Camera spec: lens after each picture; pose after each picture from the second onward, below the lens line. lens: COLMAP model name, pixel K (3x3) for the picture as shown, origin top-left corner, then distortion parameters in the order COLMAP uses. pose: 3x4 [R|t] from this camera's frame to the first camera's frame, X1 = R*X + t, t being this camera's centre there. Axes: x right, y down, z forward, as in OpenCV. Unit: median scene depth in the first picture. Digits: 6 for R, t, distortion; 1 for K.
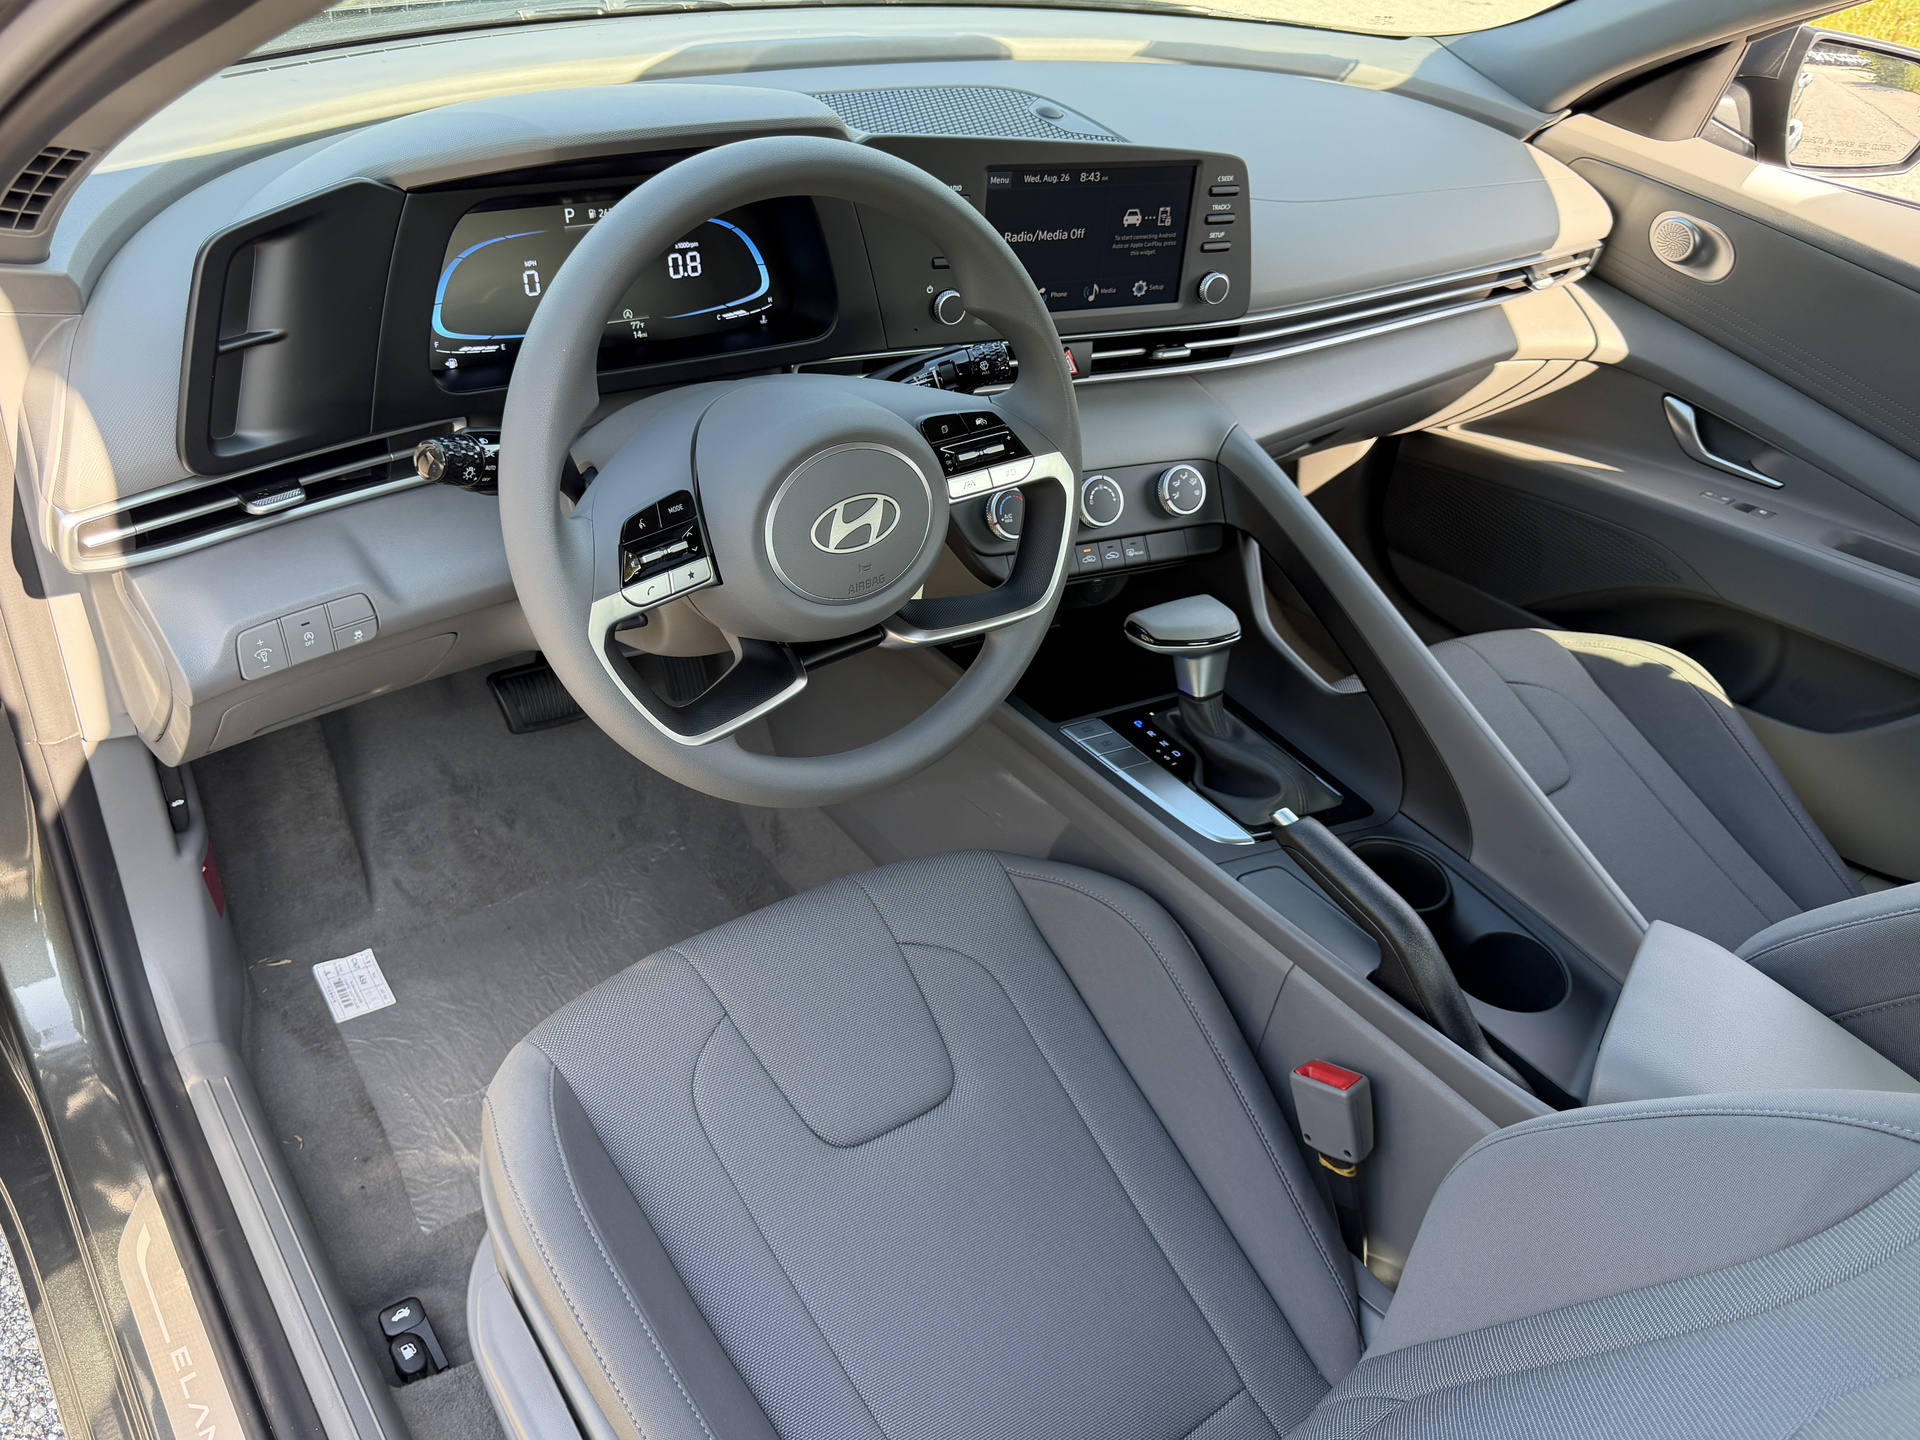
lens RADIAL K [[1480.3, 0, 946.5], [0, 1480.3, 740.9], [0, 0, 1]] dist [0.057253, -0.061762]
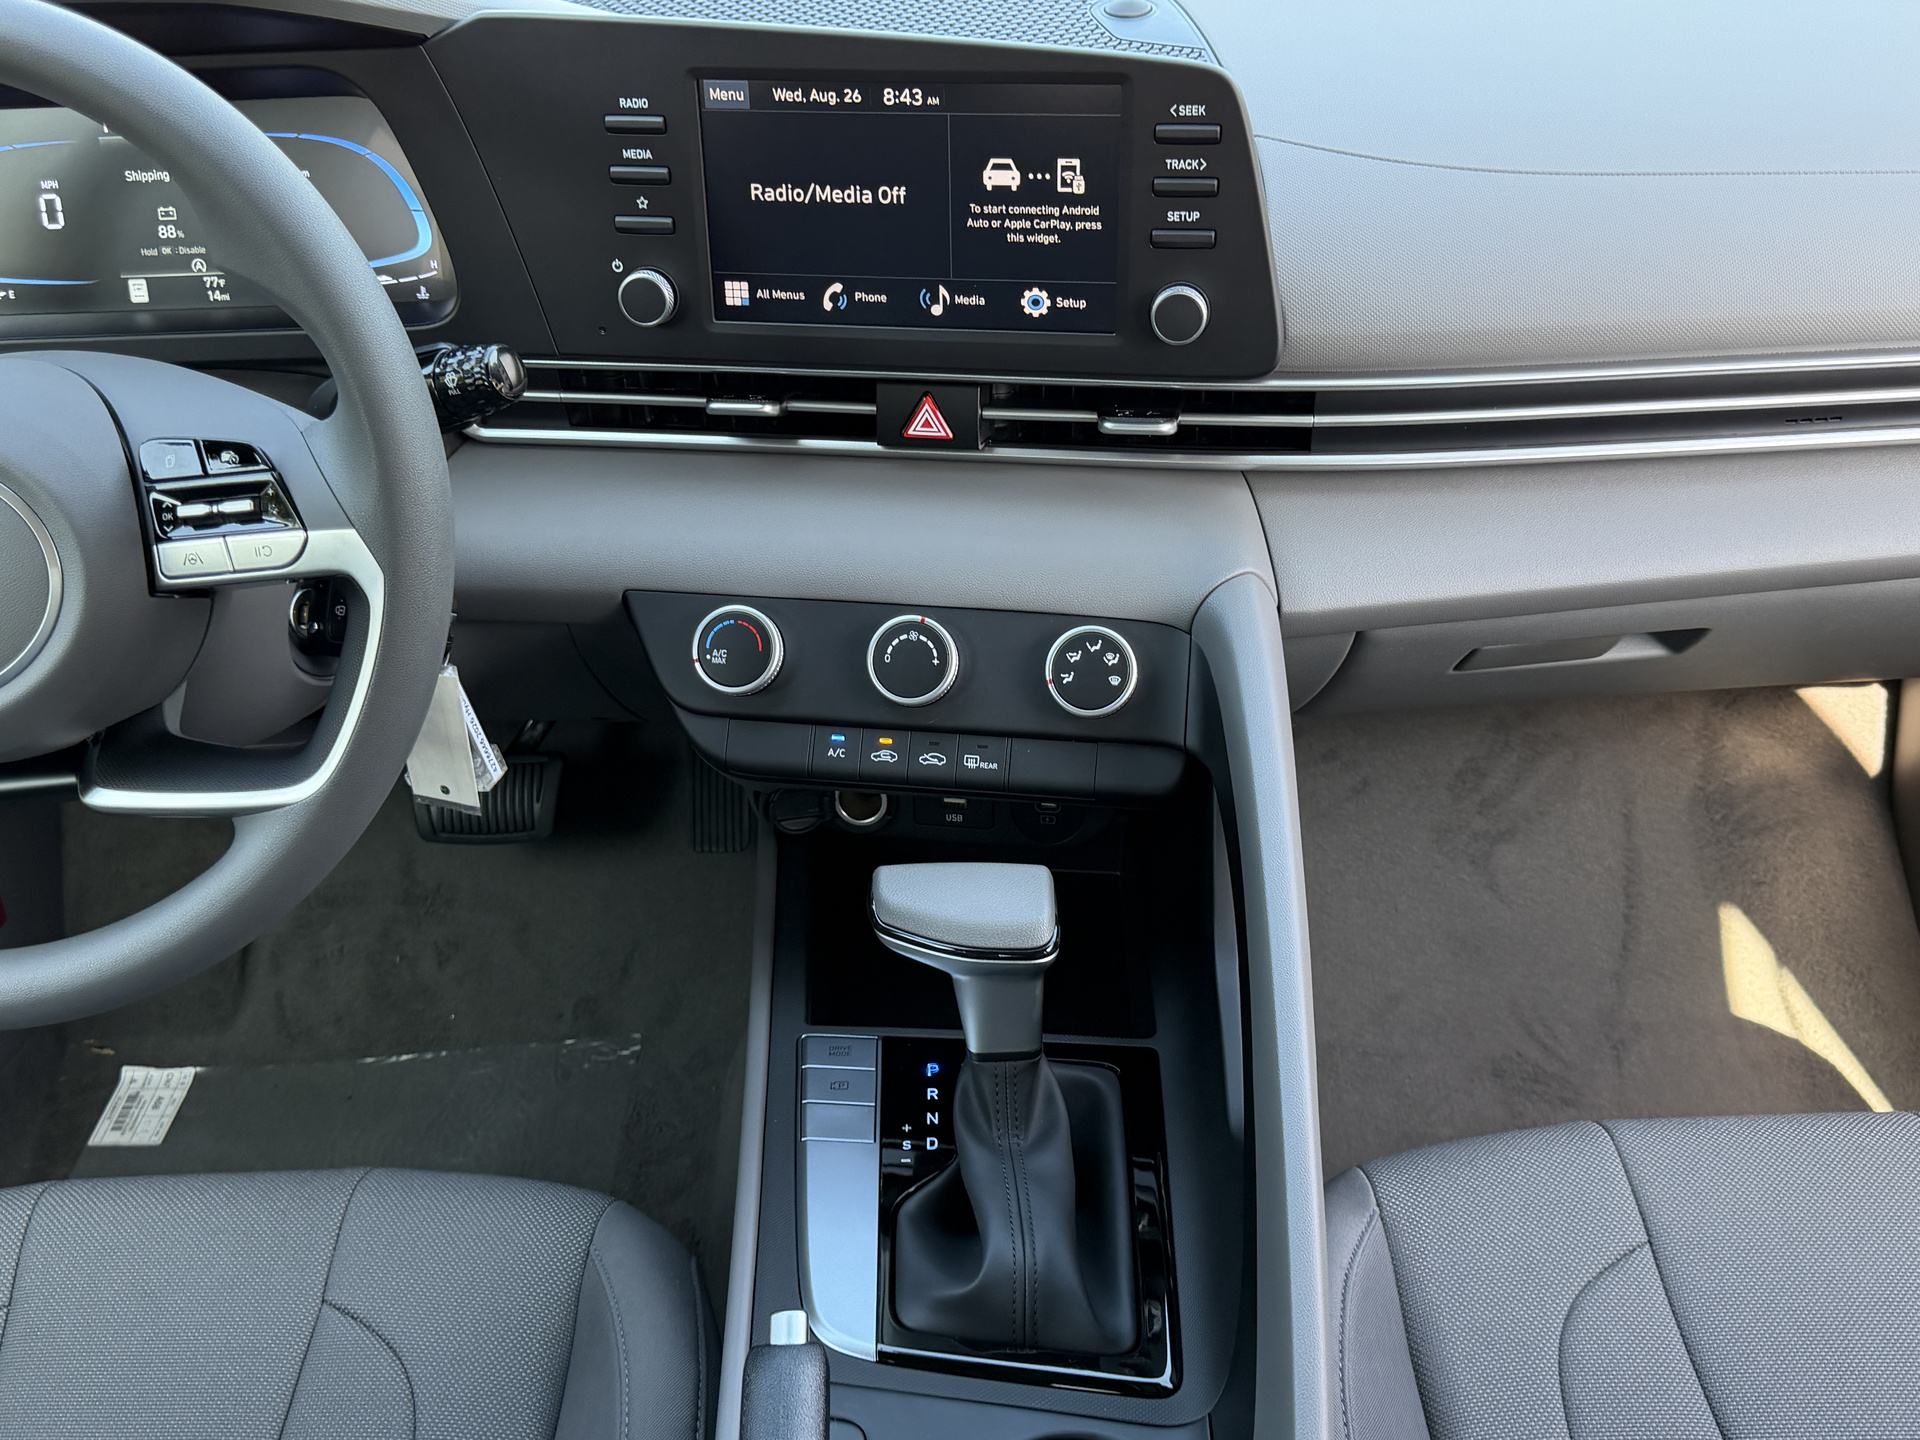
lens RADIAL K [[1909.4, 0, 963.8], [0, 1909.4, 714.6], [0, 0, 1]] dist [0.066331, 0.000000]
pose [[0.802315, 0.191246, -0.565434, 0.540229], [-0.247090, 0.968721, -0.022955, -0.131769], [0.543358, 0.158130, 0.824474, 0.421145]]
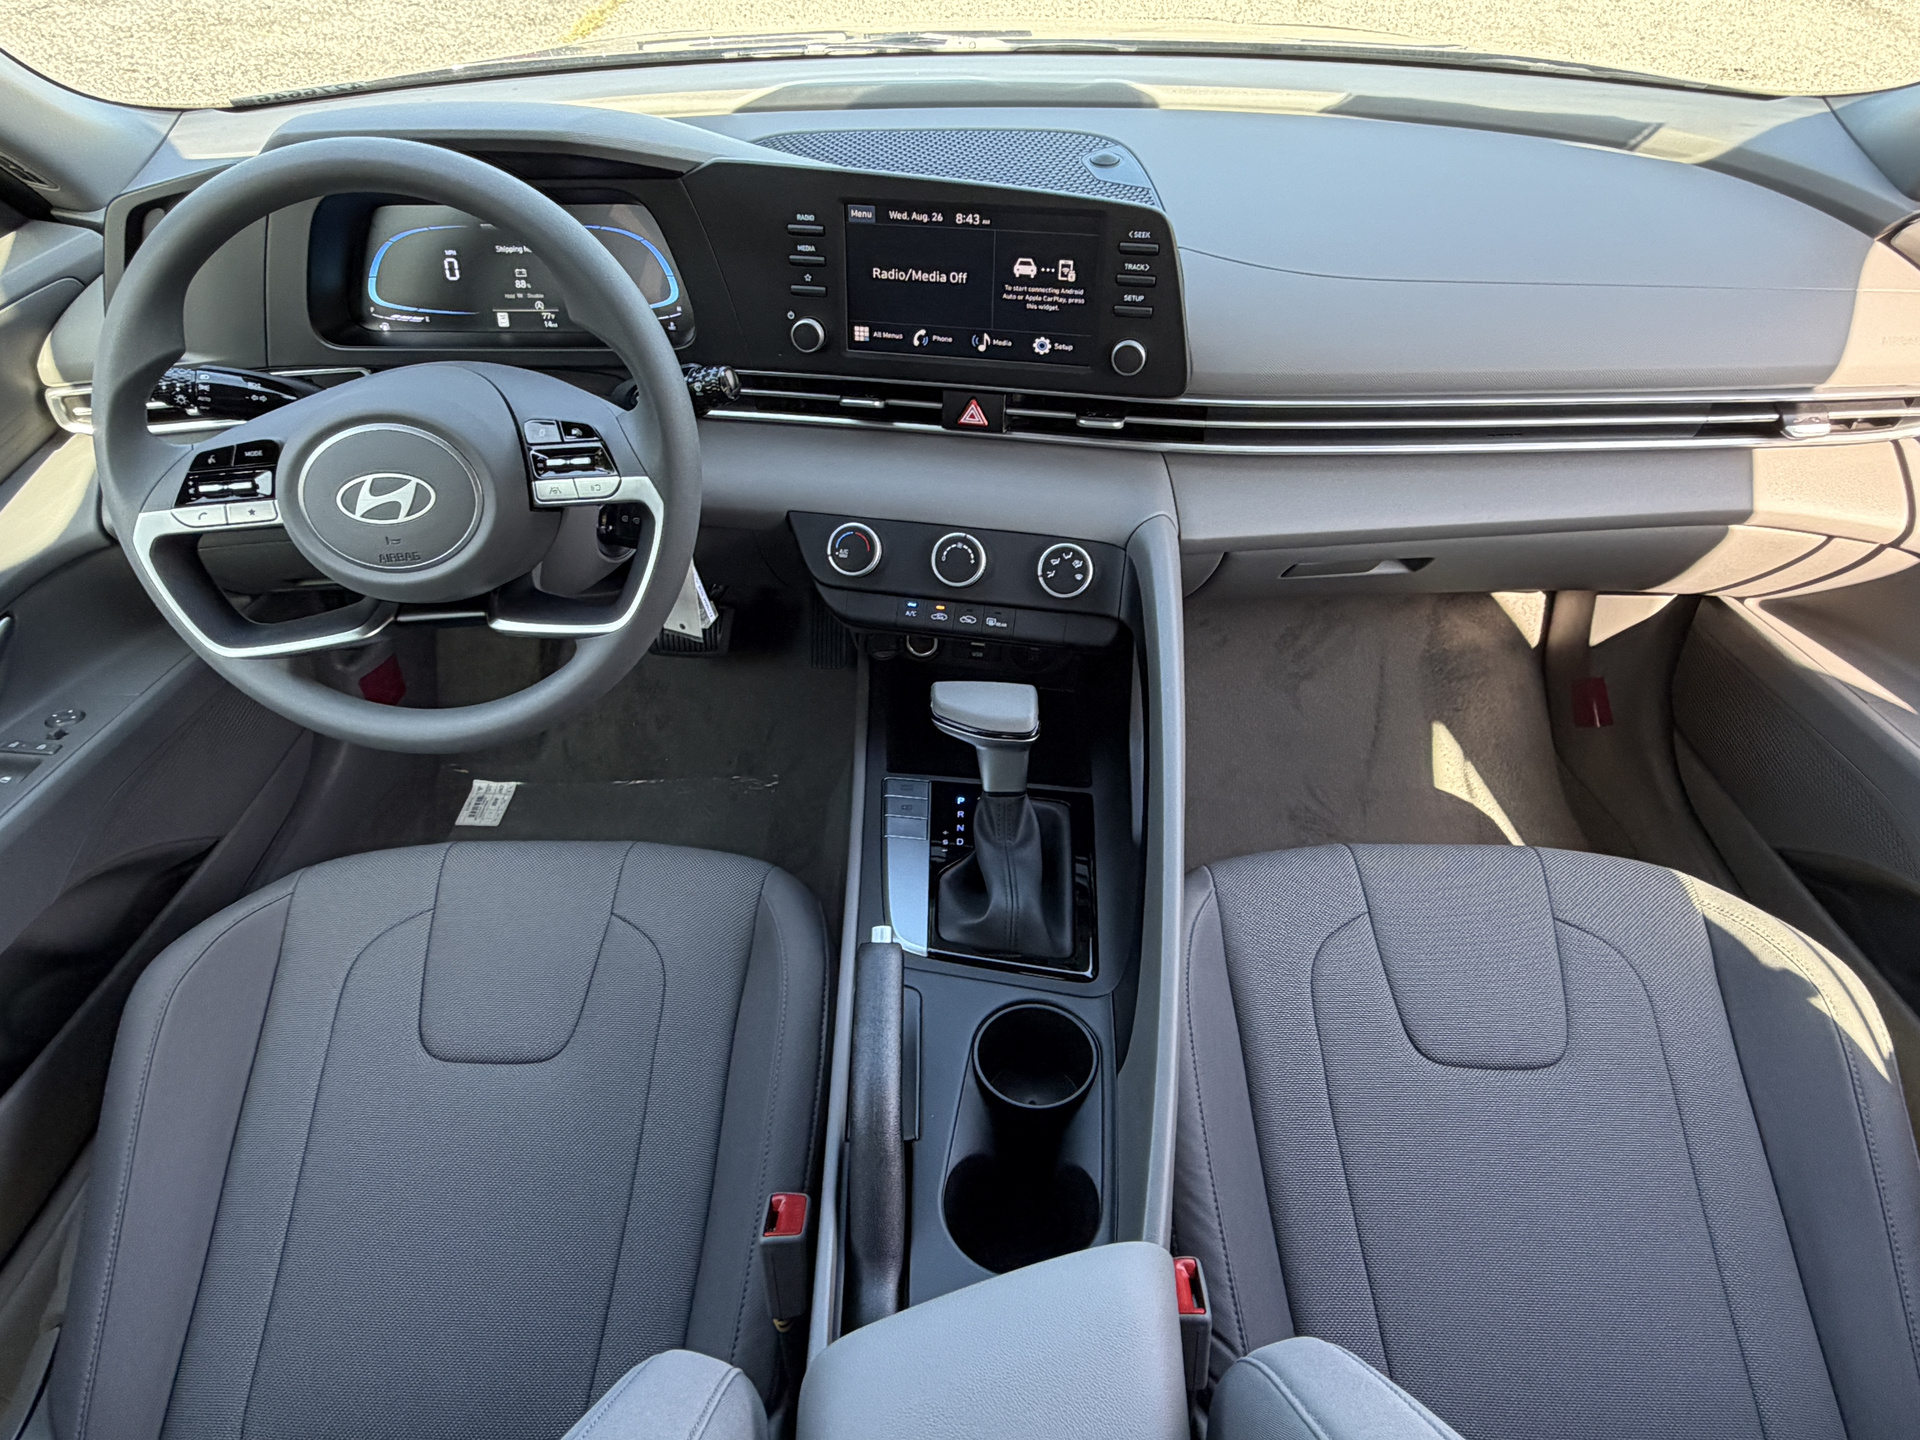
lens RADIAL K [[1258.6, 0, 937.6], [0, 1258.6, 716.6], [0, 0, 1]] dist [-0.003838, 0.005702]
pose [[0.782317, 0.282668, -0.555048, 0.574584], [-0.283124, 0.955097, 0.087349, -0.134511], [0.554816, 0.088813, 0.827219, 0.341290]]
